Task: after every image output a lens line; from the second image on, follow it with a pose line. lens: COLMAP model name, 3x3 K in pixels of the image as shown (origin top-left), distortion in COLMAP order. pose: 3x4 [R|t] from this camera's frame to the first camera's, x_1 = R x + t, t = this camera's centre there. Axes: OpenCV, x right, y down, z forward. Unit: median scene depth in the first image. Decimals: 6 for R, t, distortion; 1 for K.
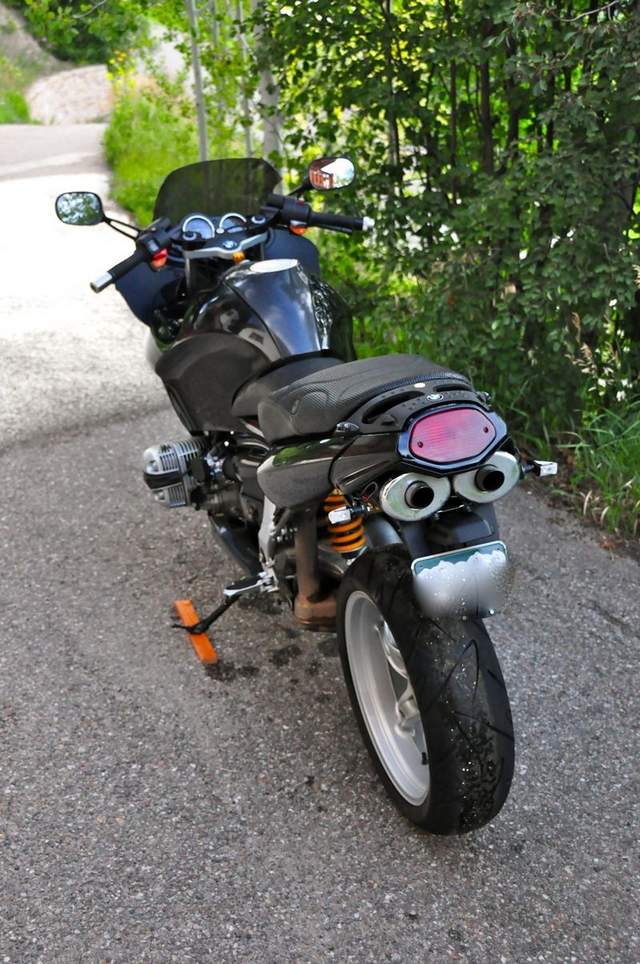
lens RADIAL K [[1244.2, 0, 319.0], [0, 1244.2, 478.6], [0, 0, 1]] dist [0.127405, 0.000000]
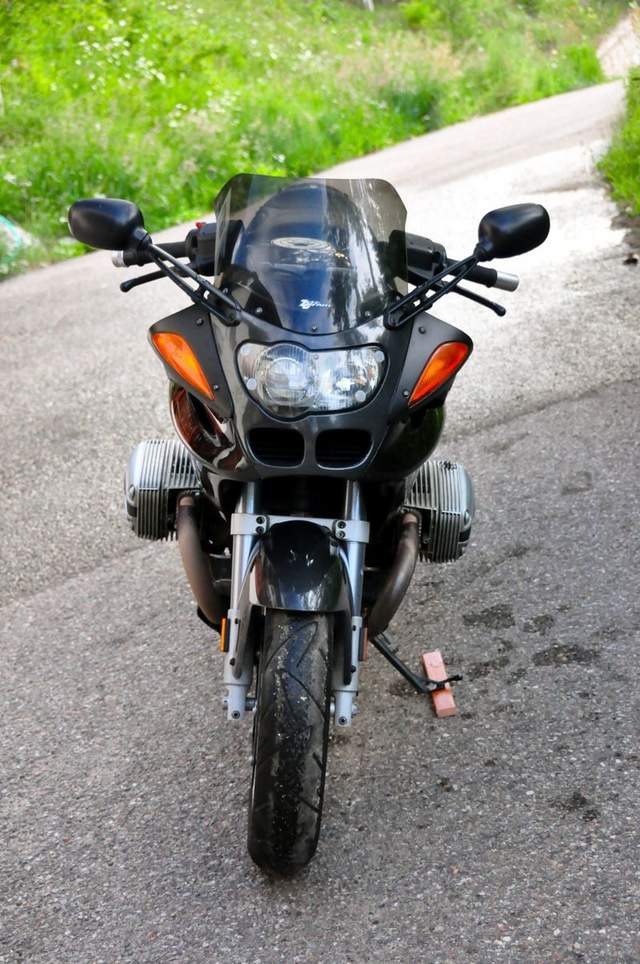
lens RADIAL K [[1949.7, 0, 317.2], [0, 1949.7, 486.1], [0, 0, 1]] dist [0.487253, 0.000000]
pose [[0.900054, -0.116824, -0.419827, 0.587590], [0.086467, 0.992117, -0.090700, 0.174784], [0.427113, 0.045334, 0.903061, -0.328361]]
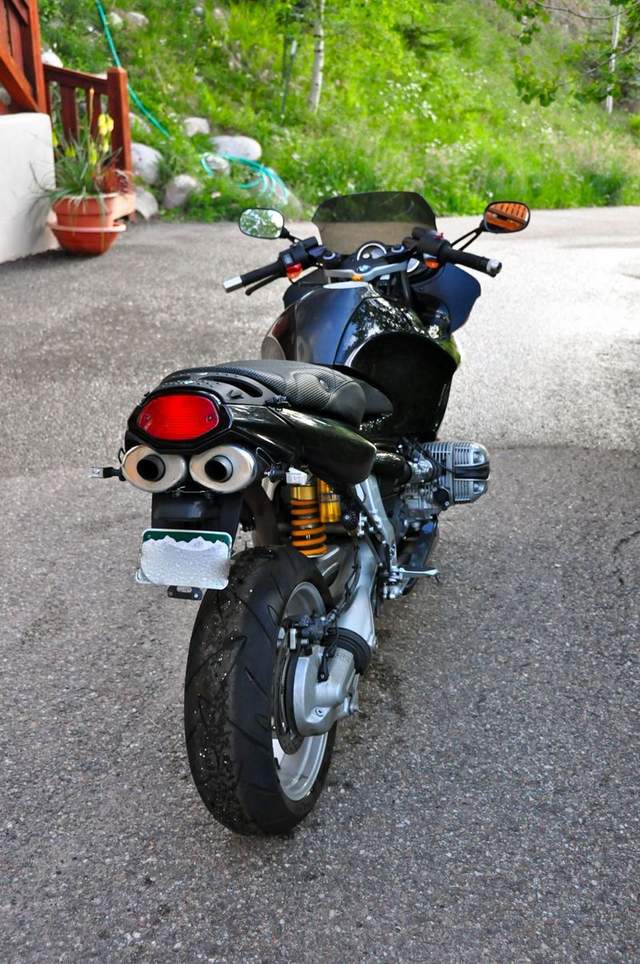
lens RADIAL K [[1244.2, 0, 319.2], [0, 1244.2, 482.1], [0, 0, 1]] dist [0.127405, 0.000000]
pose [[0.818313, 0.205473, -0.536792, 0.671432], [-0.238975, 0.970998, 0.007371, -0.014656], [0.522738, 0.122248, 0.843682, 0.151620]]
